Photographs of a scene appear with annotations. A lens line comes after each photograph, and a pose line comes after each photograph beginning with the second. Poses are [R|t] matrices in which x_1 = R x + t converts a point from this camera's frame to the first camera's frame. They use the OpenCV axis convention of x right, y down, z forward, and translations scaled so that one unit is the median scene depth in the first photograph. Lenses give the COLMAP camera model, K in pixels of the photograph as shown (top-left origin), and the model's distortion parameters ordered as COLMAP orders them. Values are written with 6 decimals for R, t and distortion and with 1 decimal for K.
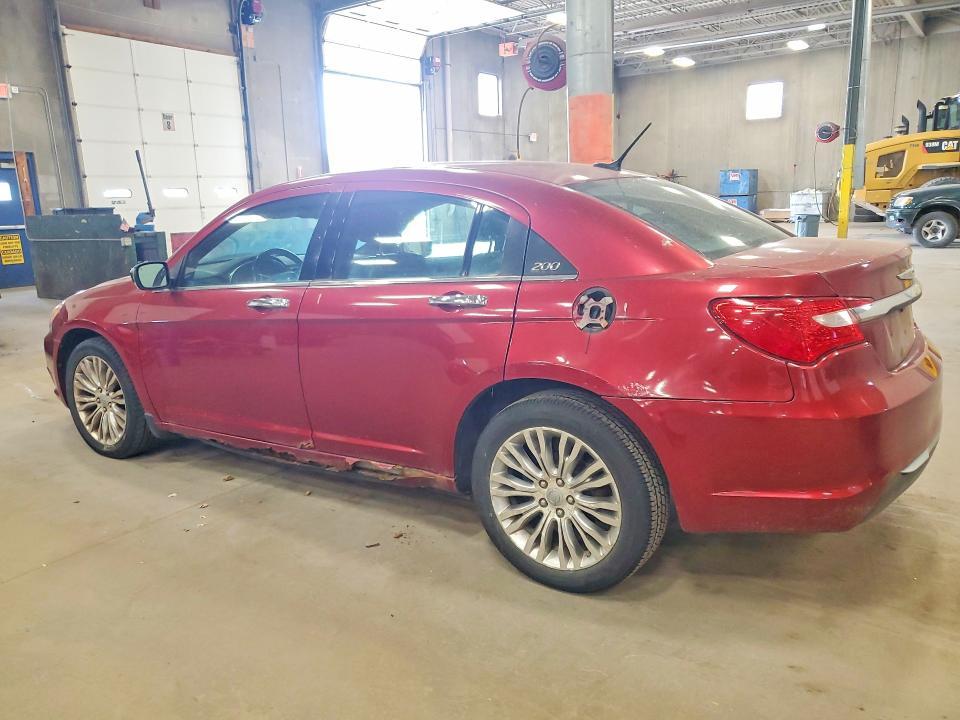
lens RADIAL K [[776.2, 0, 480.0], [0, 776.2, 360.0], [0, 0, 1]] dist [0.115938, -0.142319]
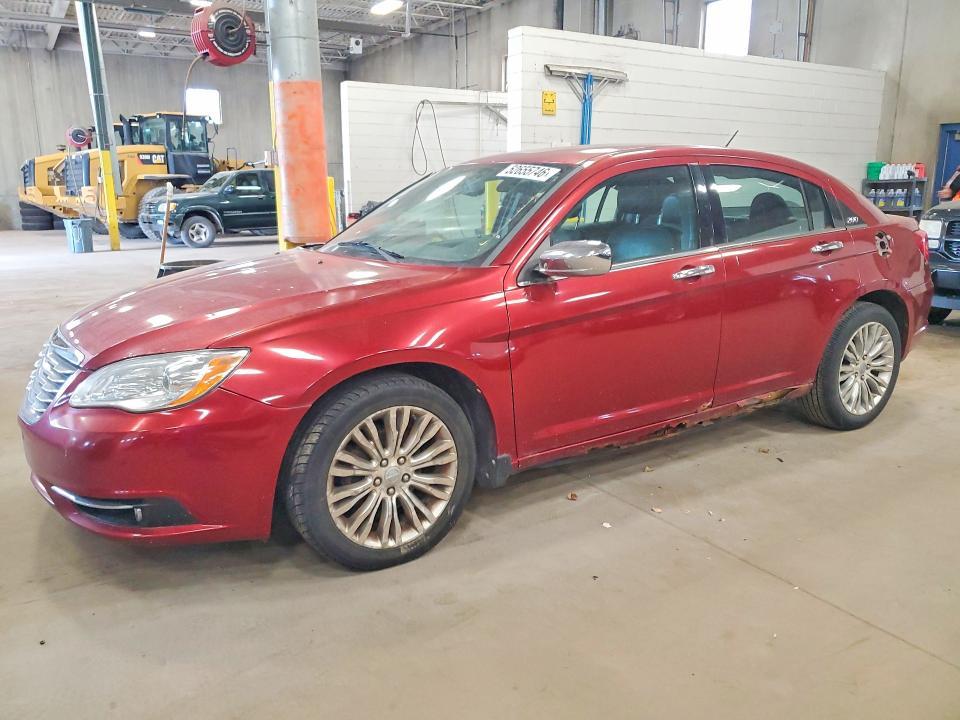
lens RADIAL K [[753.8, 0, 480.0], [0, 753.8, 360.0], [0, 0, 1]] dist [0.021485, 0.004469]
pose [[0.376511, -0.173859, 0.909952, -0.709761], [0.183710, 0.976738, 0.110606, -0.067305], [-0.908014, 0.125523, 0.399693, 0.494127]]
